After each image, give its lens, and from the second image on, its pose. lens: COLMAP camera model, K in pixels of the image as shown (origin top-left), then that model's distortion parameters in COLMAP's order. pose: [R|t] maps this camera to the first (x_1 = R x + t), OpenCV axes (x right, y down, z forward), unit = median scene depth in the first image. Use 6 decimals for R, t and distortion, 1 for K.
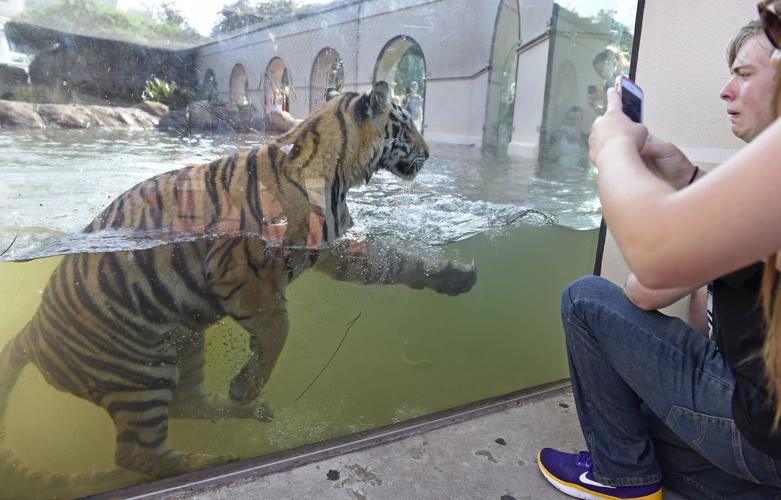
lens RADIAL K [[538.8, 0, 363.5], [0, 538.8, 249.7], [0, 0, 1]] dist [-0.070341, -0.001673]
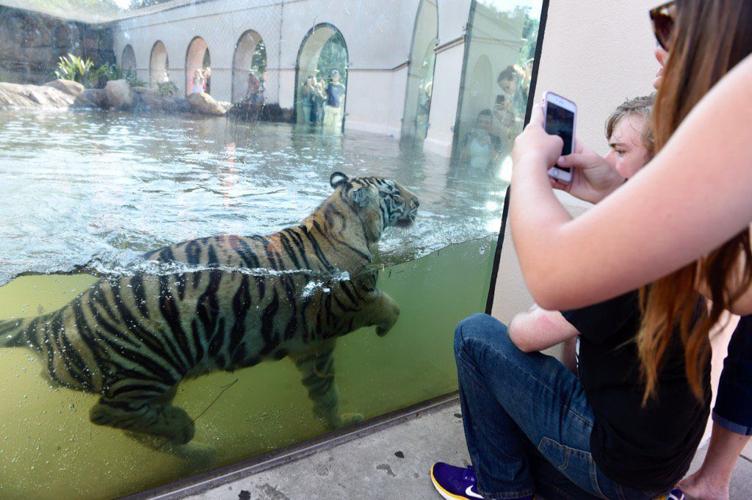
lens RADIAL K [[519.6, 0, 376.0], [0, 519.6, 250.0], [0, 0, 1]] dist [-0.090752, 0.006927]
pose [[0.987585, 0.000799, 0.157083, 0.040639], [-0.014142, 0.996379, 0.083844, -0.146335], [-0.156447, -0.085024, 0.984020, -0.003748]]
